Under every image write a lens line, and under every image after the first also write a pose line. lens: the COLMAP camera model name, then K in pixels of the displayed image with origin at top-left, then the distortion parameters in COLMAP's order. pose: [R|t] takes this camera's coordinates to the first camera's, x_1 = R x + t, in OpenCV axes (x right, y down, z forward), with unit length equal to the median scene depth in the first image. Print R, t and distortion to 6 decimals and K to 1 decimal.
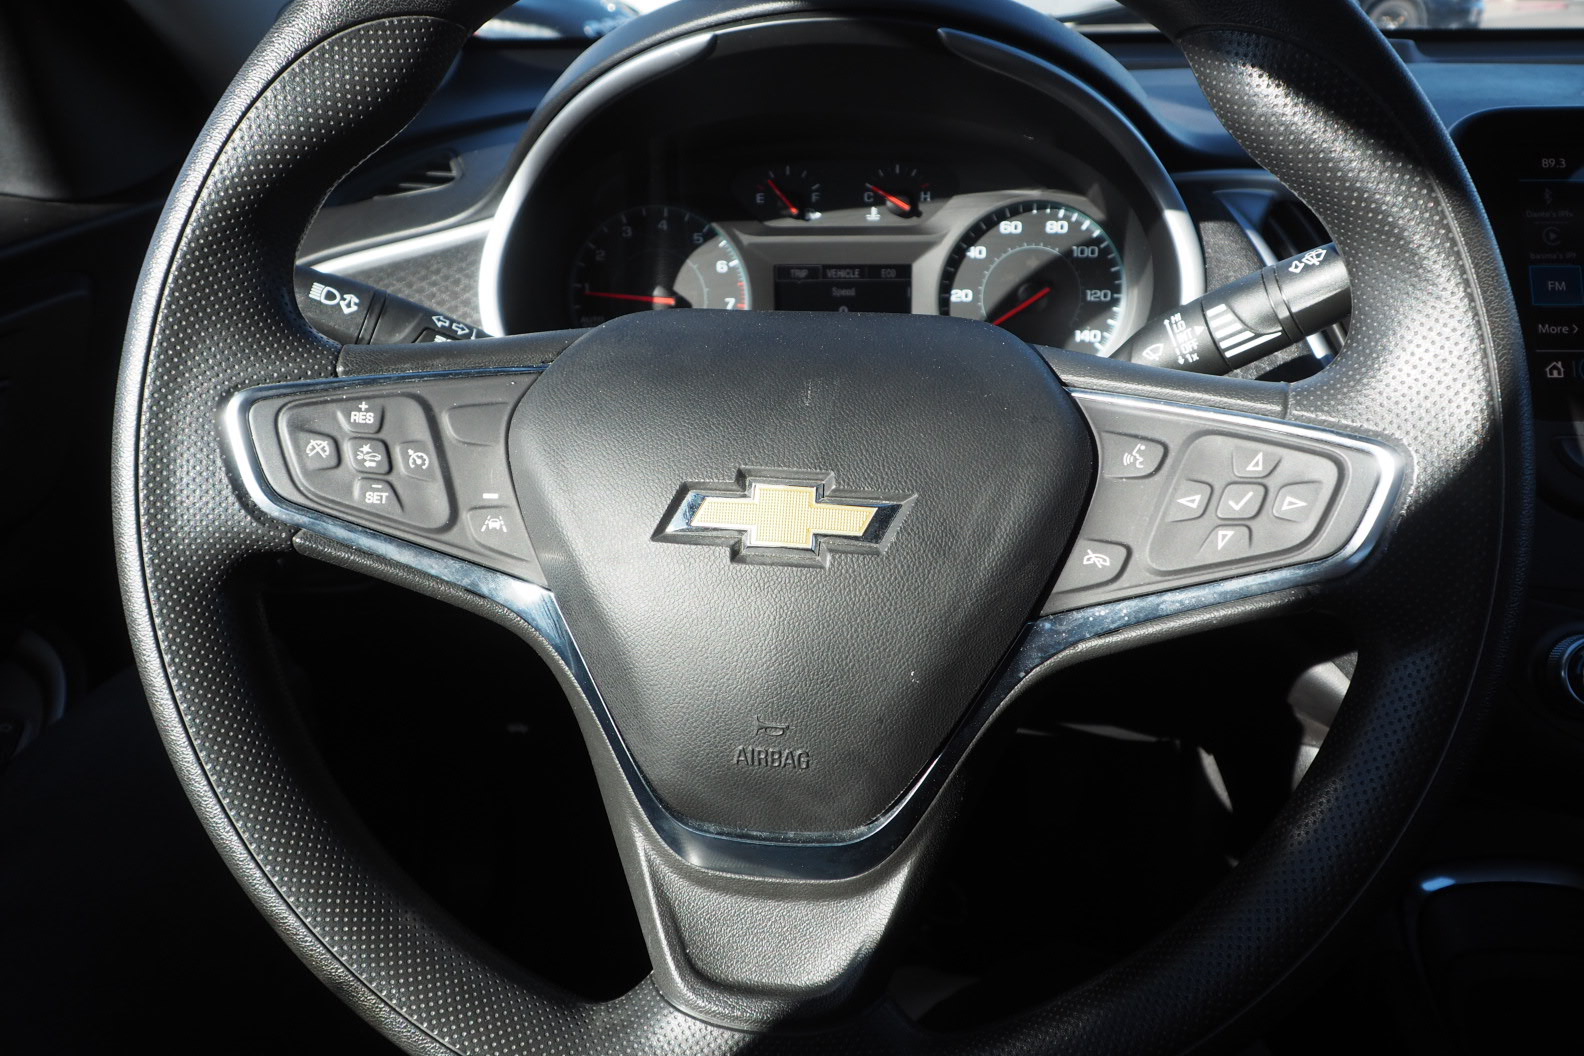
lens RADIAL K [[1125.6, 0, 793.5], [0, 1125.6, 570.8], [0, 0, 1]] dist [-0.037098, -0.001956]
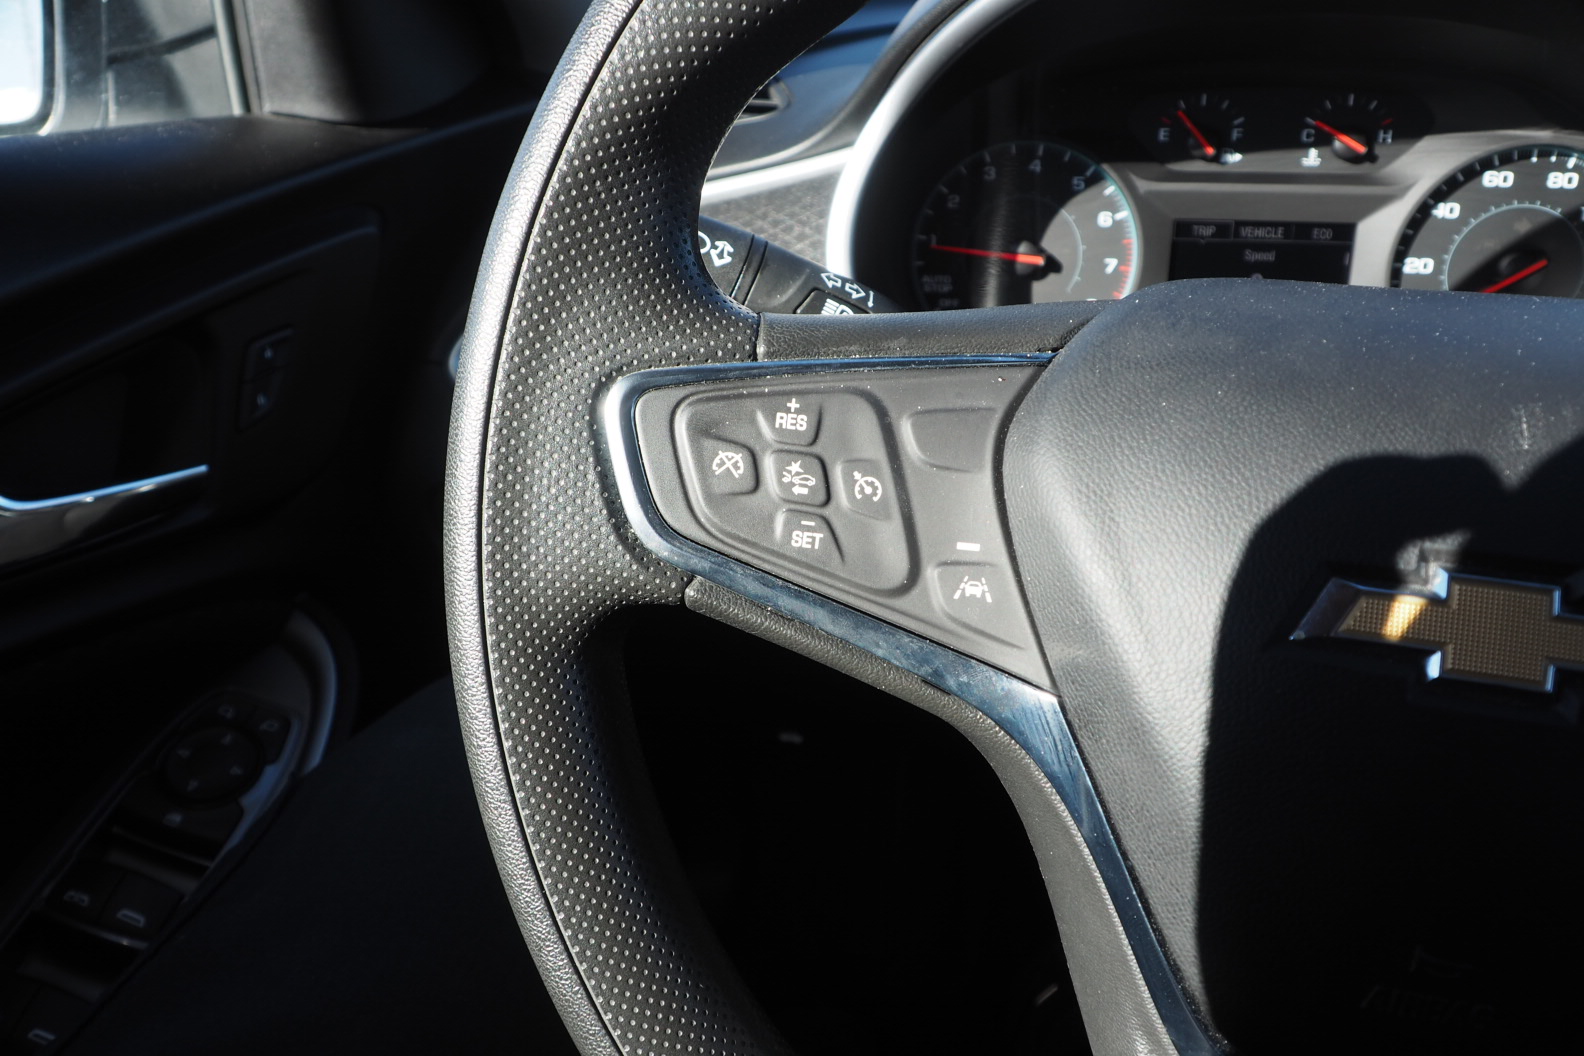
lens RADIAL K [[1125.6, 0, 793.5], [0, 1125.6, 570.8], [0, 0, 1]] dist [-0.037098, -0.001956]
pose [[0.983667, 0.071871, -0.165029, -0.260558], [-0.065540, 0.996901, 0.043499, -0.074754], [0.167644, -0.031972, 0.985329, 0.309177]]
